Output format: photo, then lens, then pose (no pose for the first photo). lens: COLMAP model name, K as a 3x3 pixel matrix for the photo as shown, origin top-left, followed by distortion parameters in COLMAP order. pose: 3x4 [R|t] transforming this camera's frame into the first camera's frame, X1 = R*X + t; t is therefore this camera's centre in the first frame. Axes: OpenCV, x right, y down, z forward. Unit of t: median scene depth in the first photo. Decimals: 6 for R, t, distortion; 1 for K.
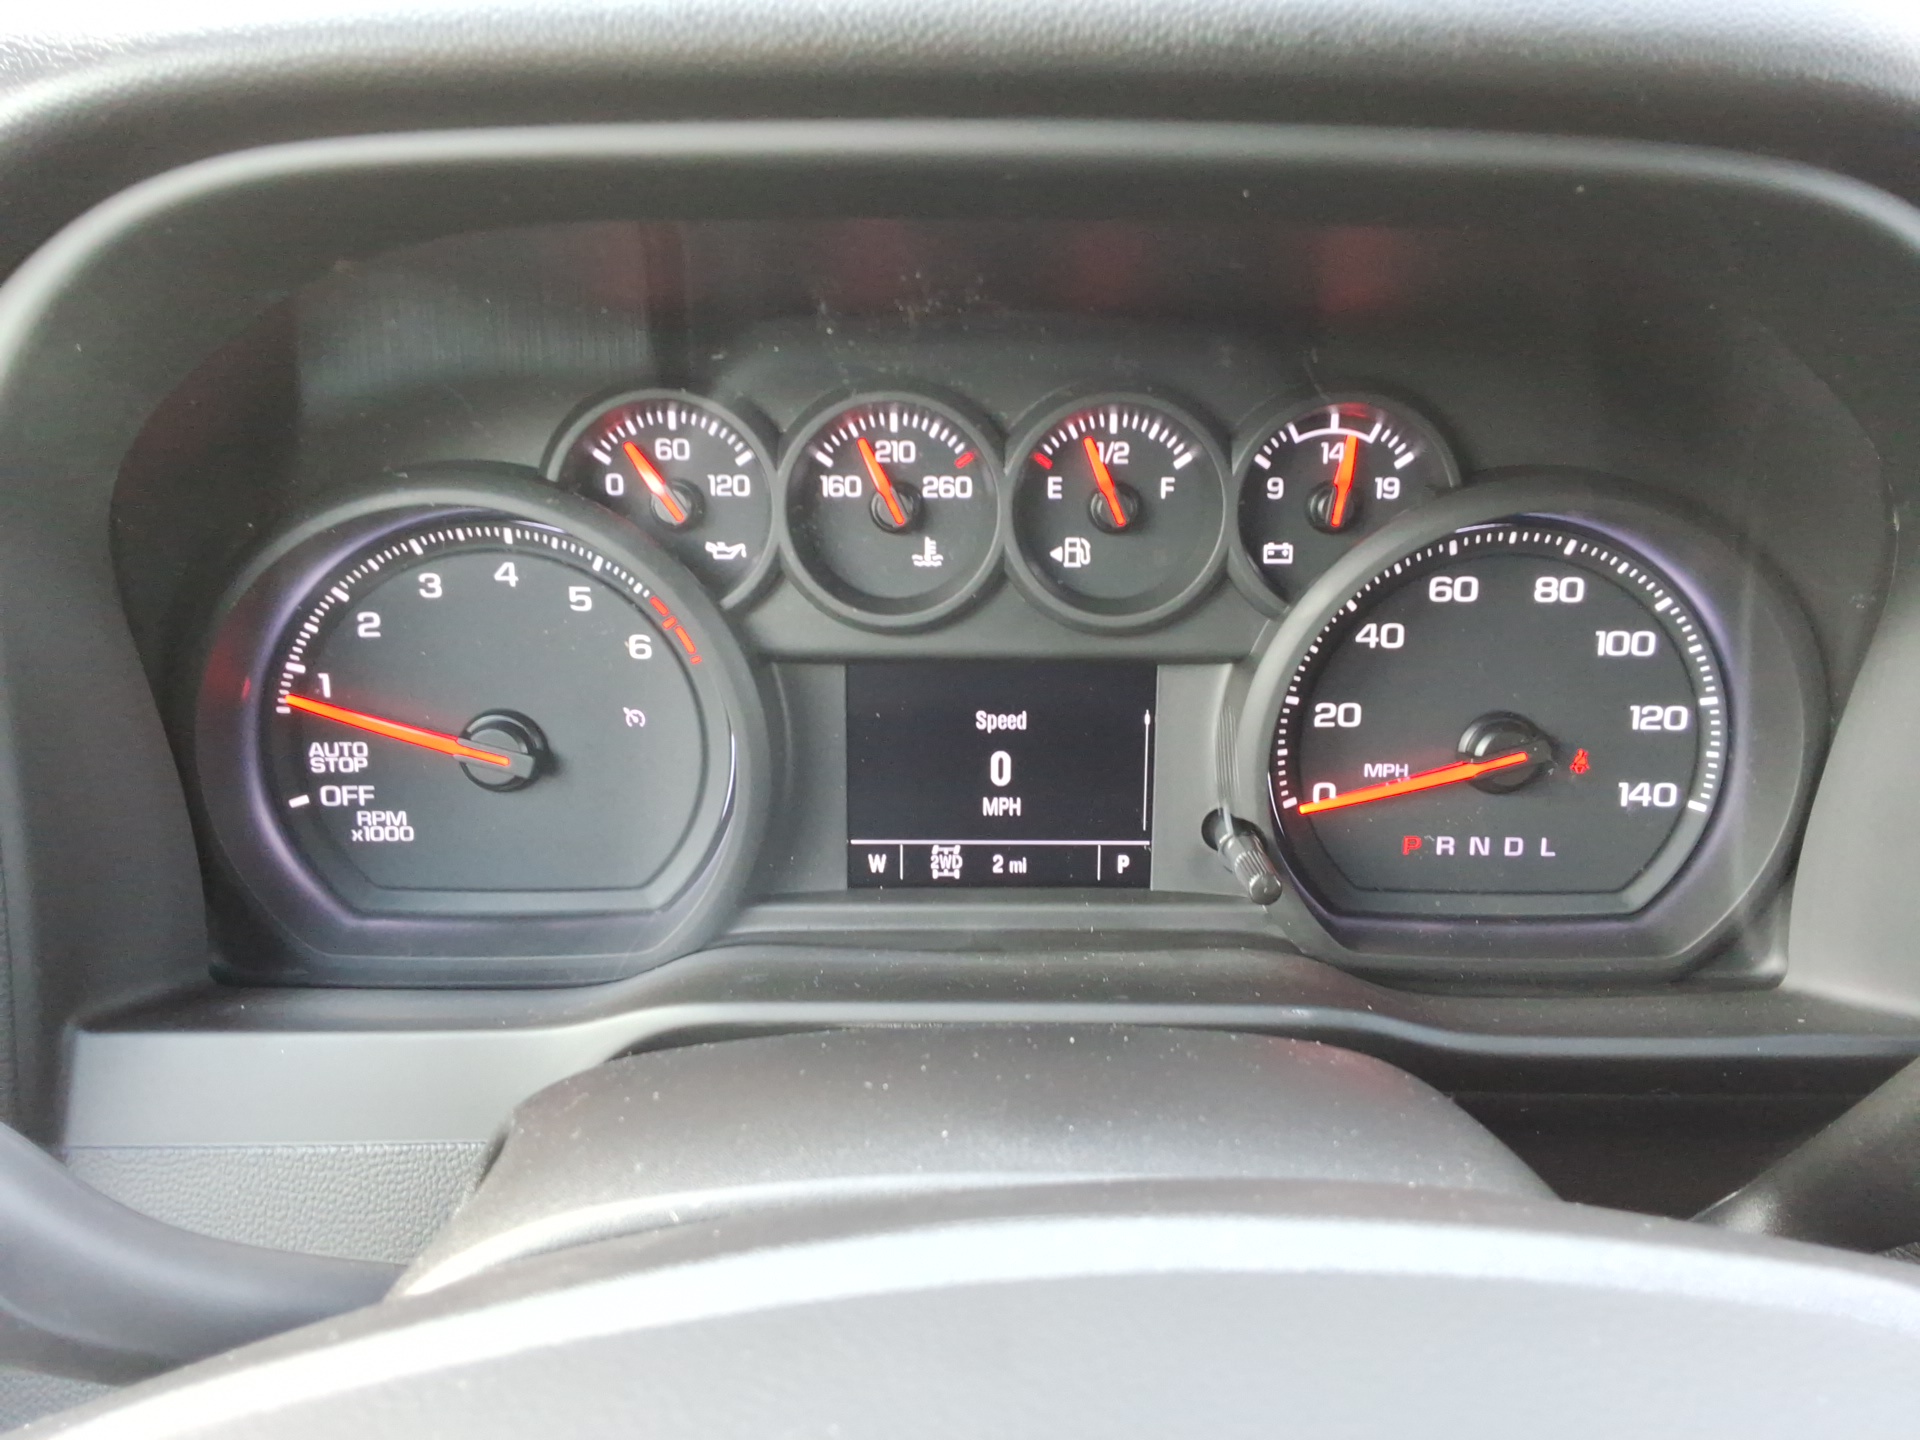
lens RADIAL K [[1538.7, 0, 973.8], [0, 1538.7, 709.3], [0, 0, 1]] dist [0.121504, -0.181704]
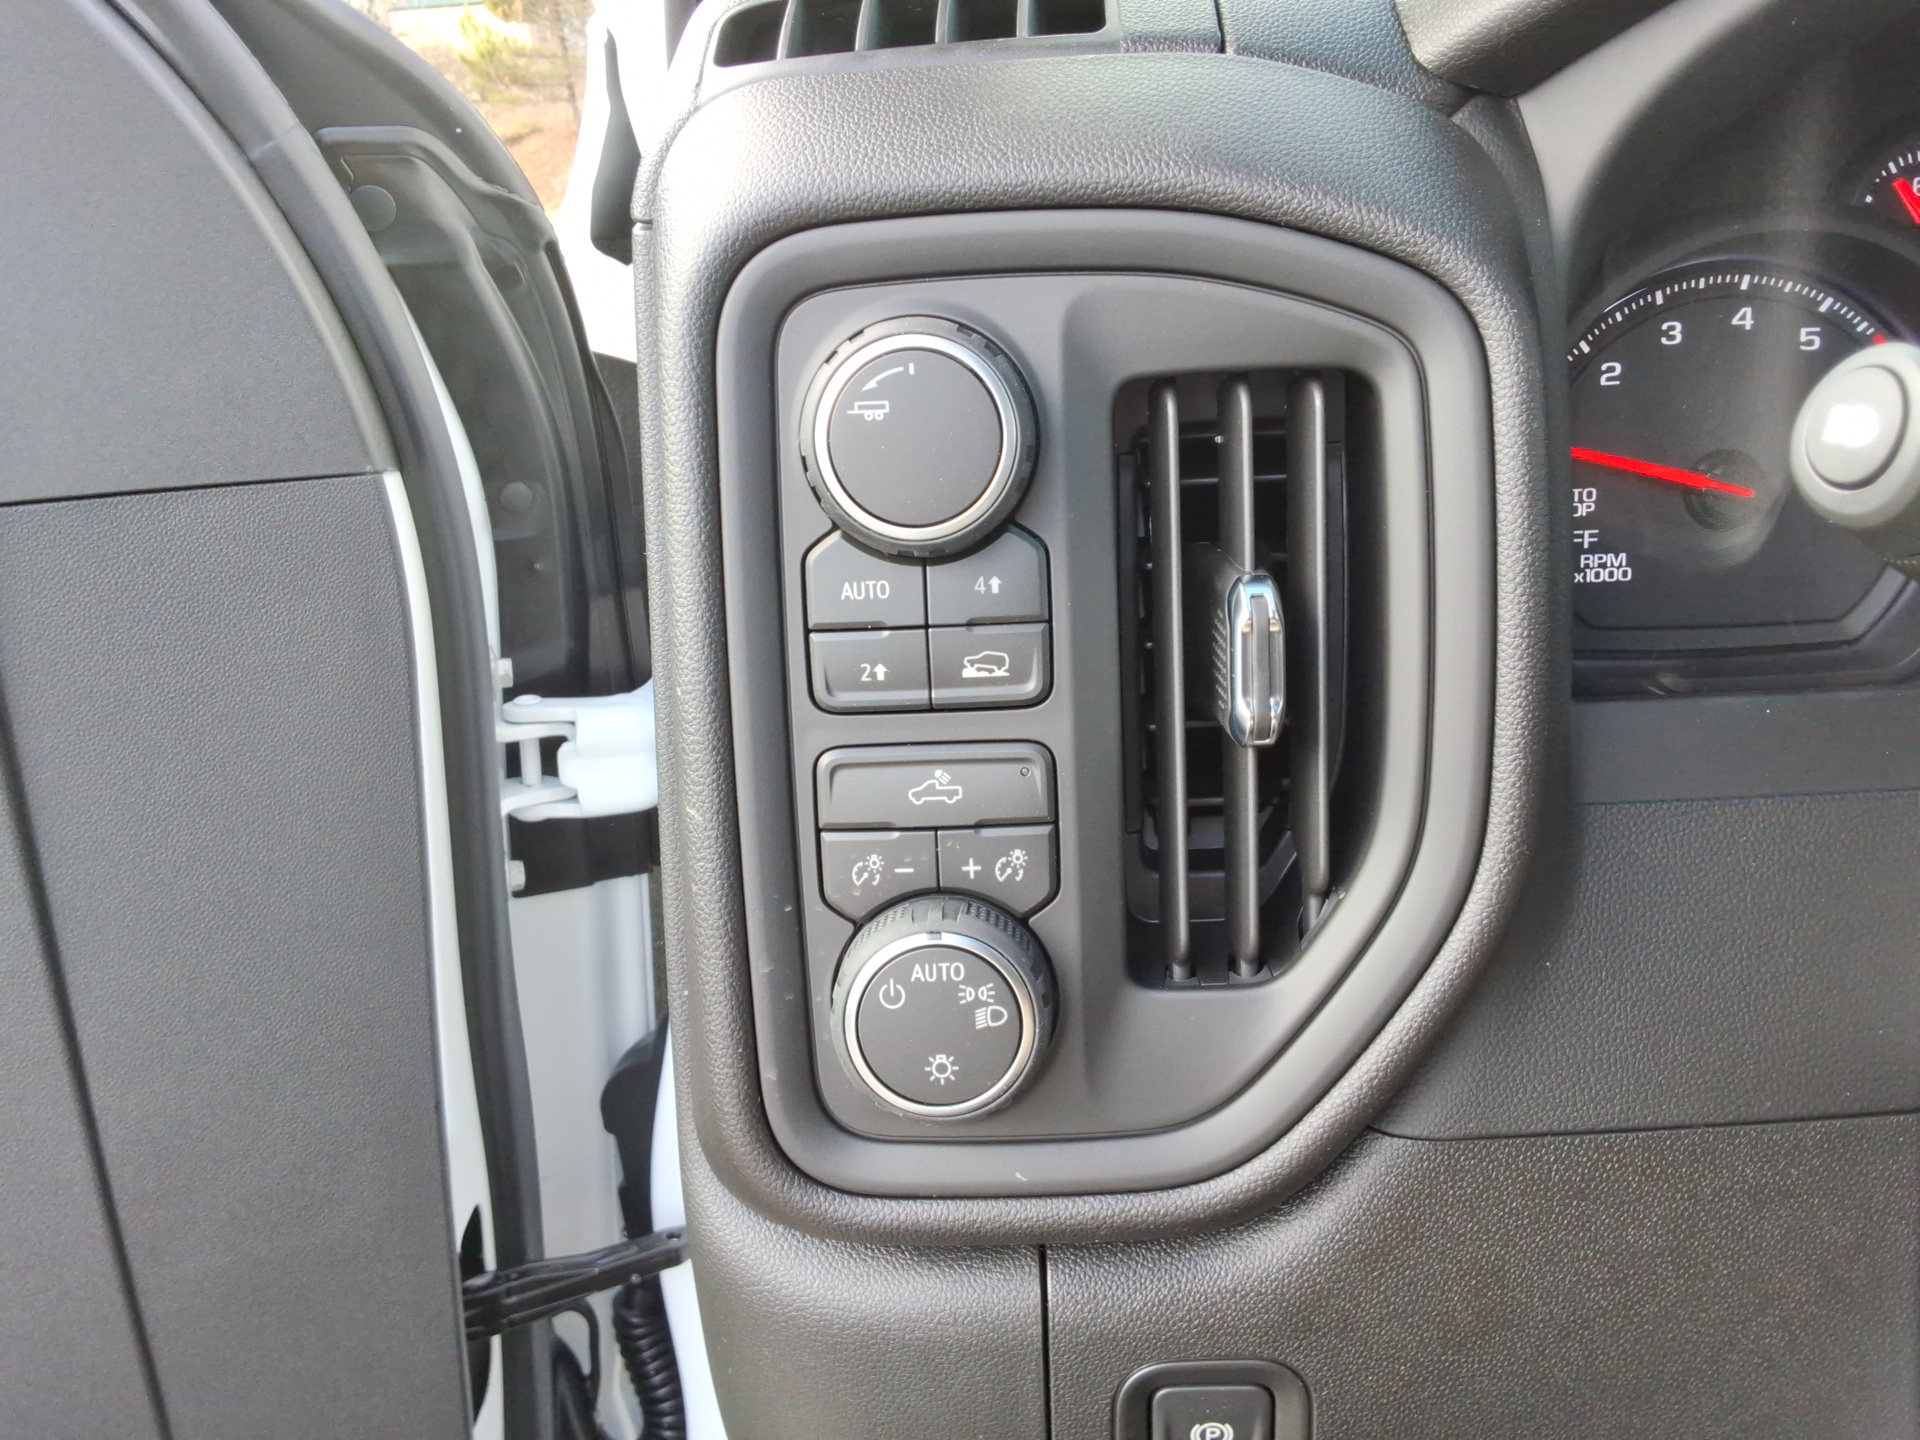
lens RADIAL K [[1538.7, 0, 973.8], [0, 1538.7, 709.3], [0, 0, 1]] dist [0.121504, -0.181704]
pose [[0.998804, -0.039941, -0.028205, -0.808258], [0.039679, 0.999165, -0.009766, 0.170307], [0.028572, 0.008635, 0.999554, -0.087543]]
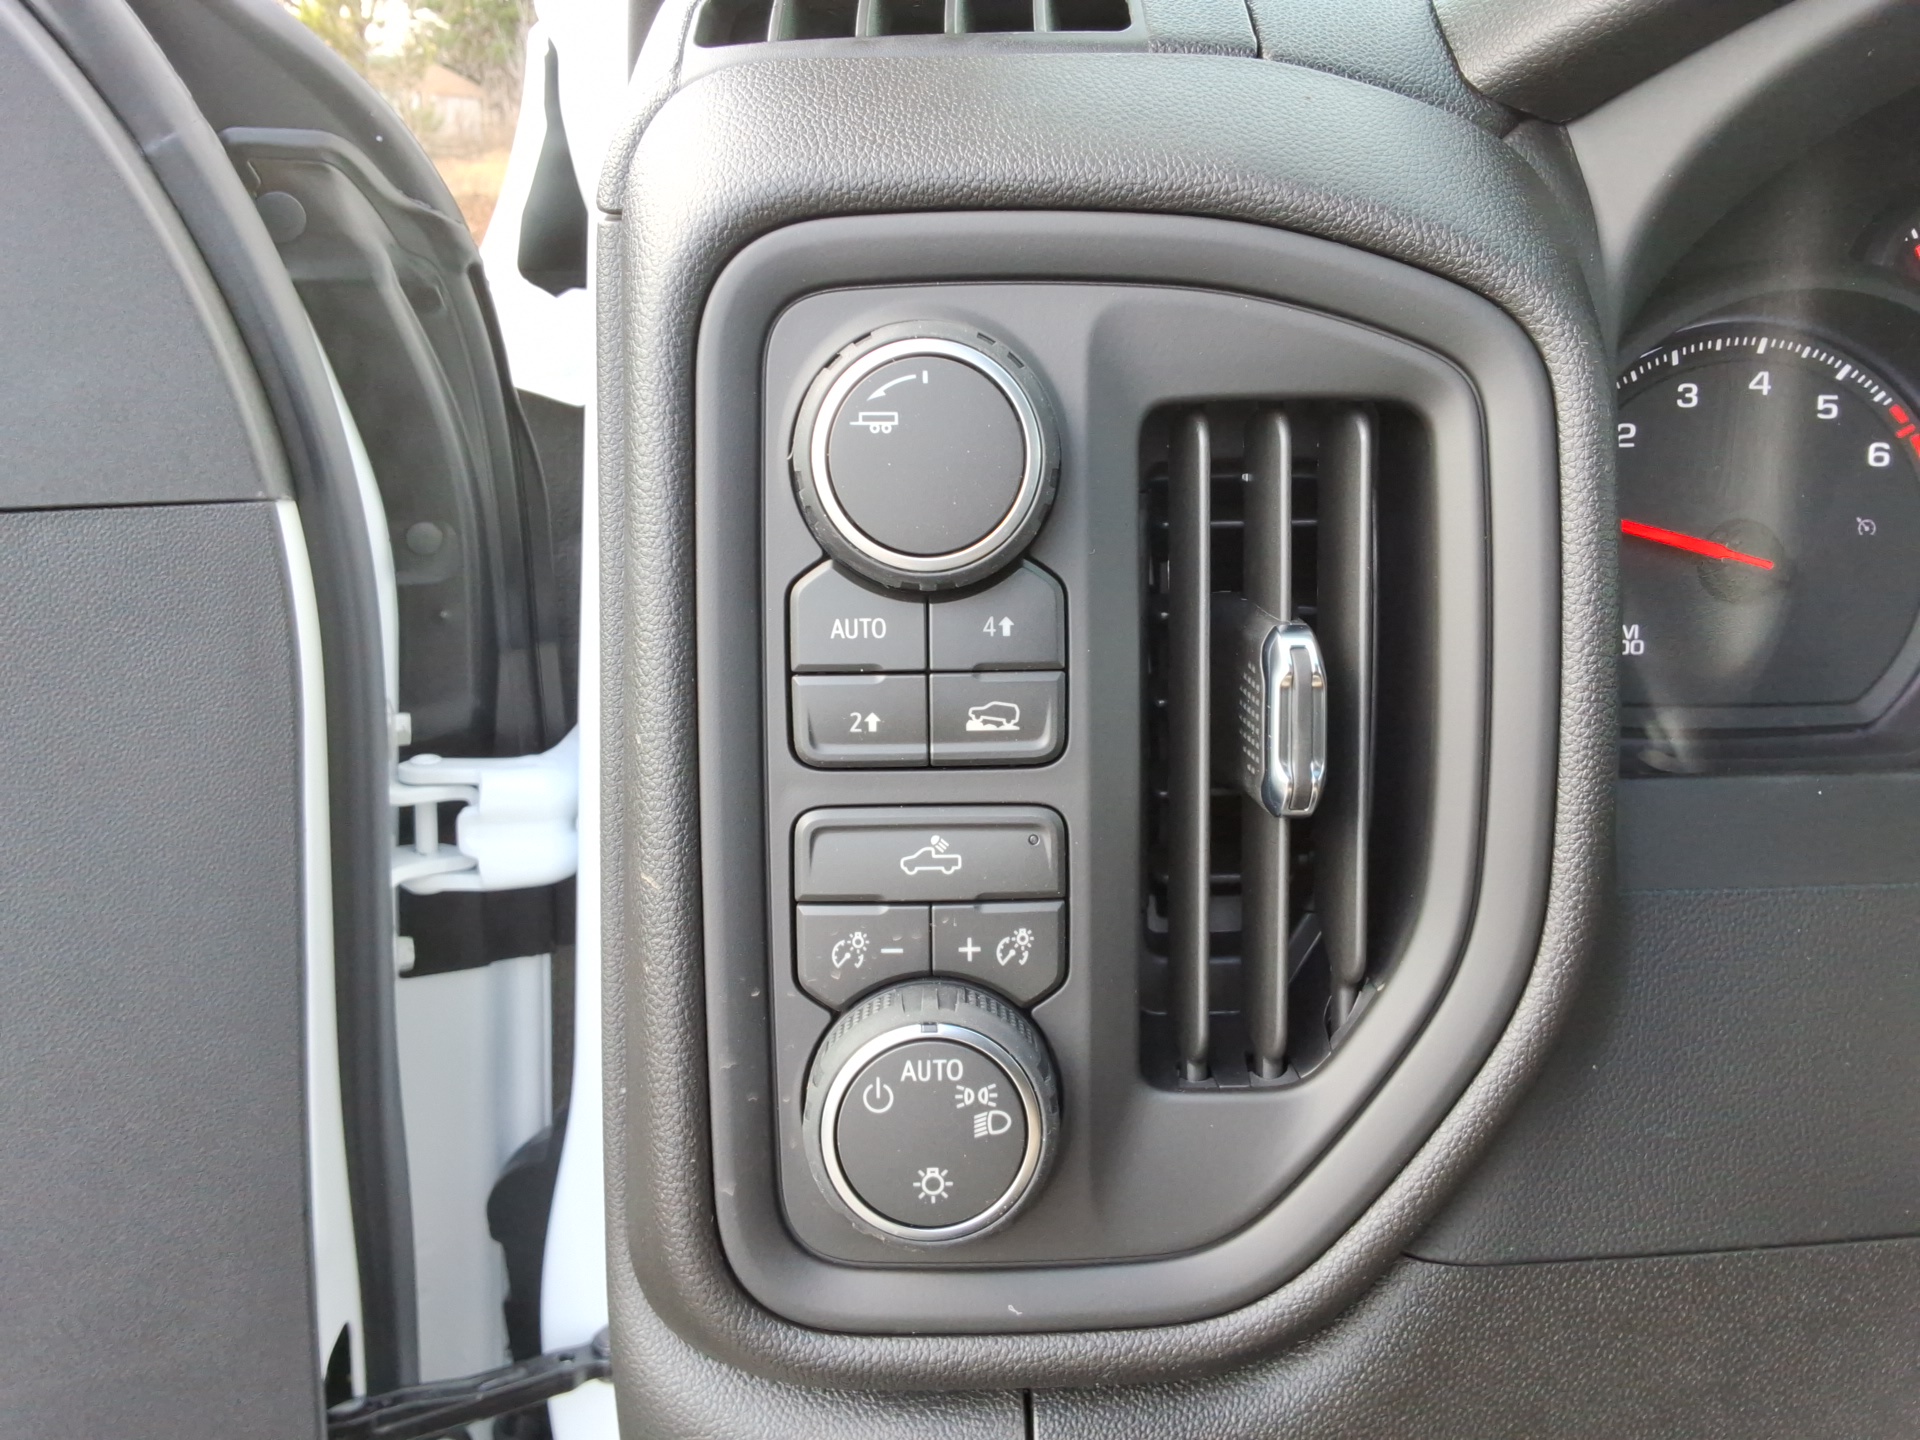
lens RADIAL K [[1543.7, 0, 969.0], [0, 1543.7, 710.6], [0, 0, 1]] dist [0.123224, -0.192842]
pose [[0.998905, -0.016025, 0.043956, -0.866954], [0.018677, 0.997988, -0.060591, 0.179564], [-0.042896, 0.061346, 0.997194, 0.009346]]
